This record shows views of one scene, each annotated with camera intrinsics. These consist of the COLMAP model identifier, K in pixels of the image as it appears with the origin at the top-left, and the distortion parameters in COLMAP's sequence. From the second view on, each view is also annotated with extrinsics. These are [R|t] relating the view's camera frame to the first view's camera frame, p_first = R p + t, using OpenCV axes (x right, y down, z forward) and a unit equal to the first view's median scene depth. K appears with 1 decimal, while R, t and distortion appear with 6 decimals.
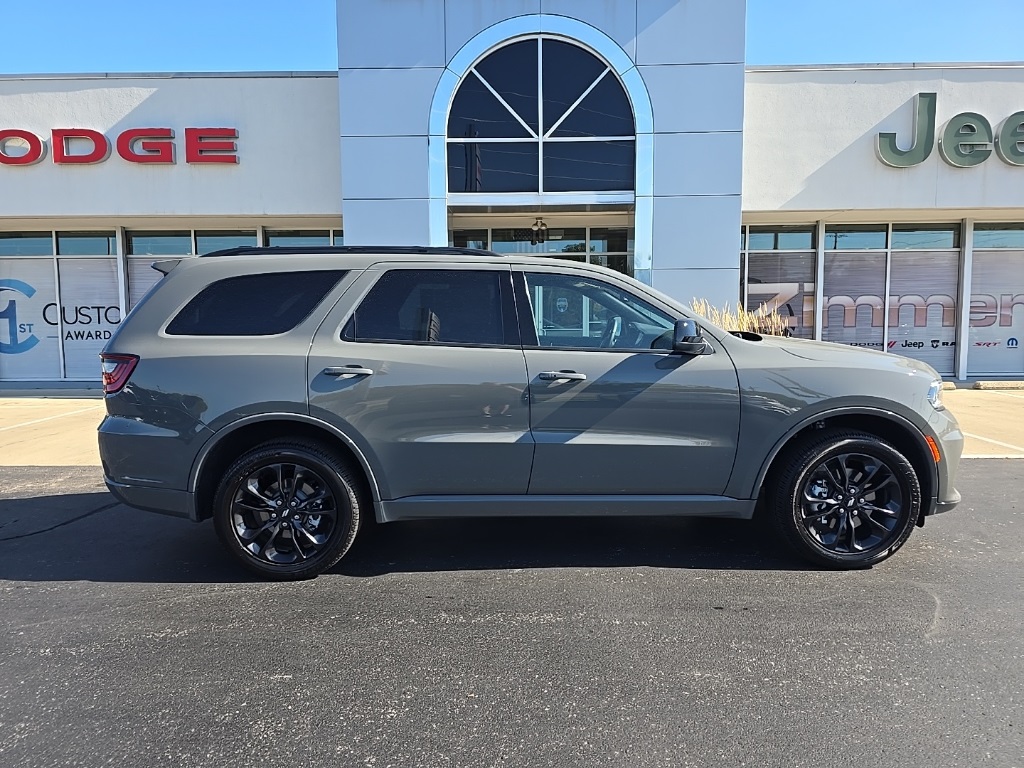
lens RADIAL K [[684.4, 0, 512.0], [0, 684.4, 384.0], [0, 0, 1]] dist [0.063729, -0.057089]
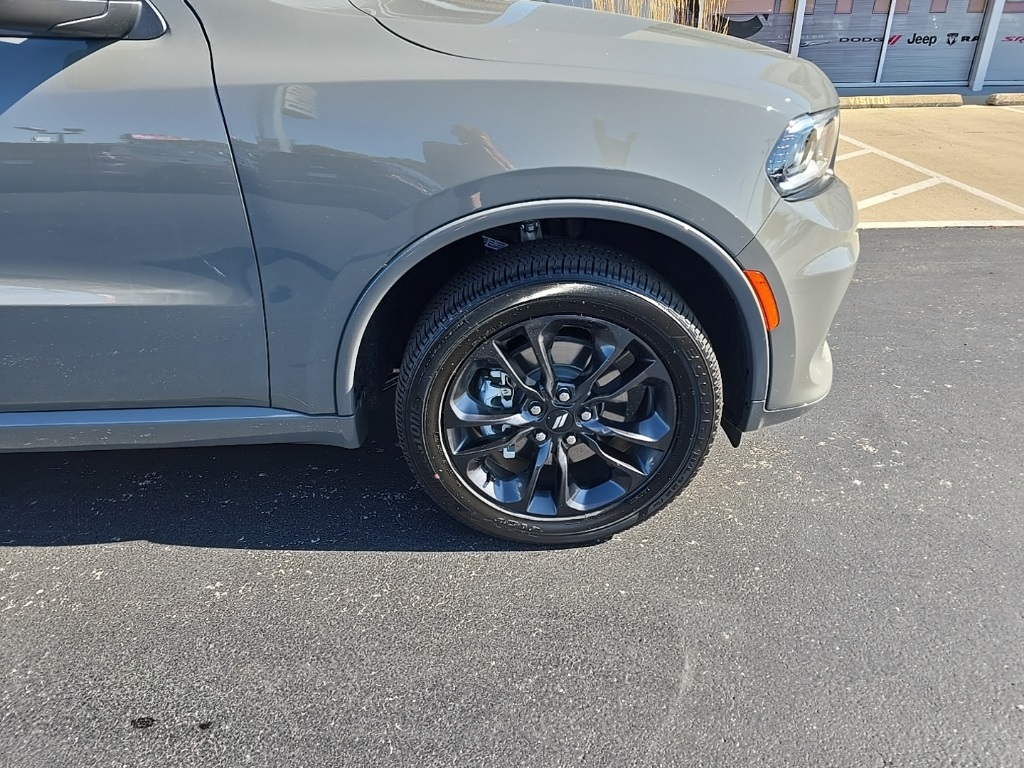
lens RADIAL K [[684.4, 0, 512.0], [0, 684.4, 384.0], [0, 0, 1]] dist [0.063729, -0.057089]
pose [[0.999937, -0.010338, 0.004365, 0.450587], [0.007888, 0.924234, 0.381745, -0.015351], [-0.007981, -0.381686, 0.924258, 0.602031]]
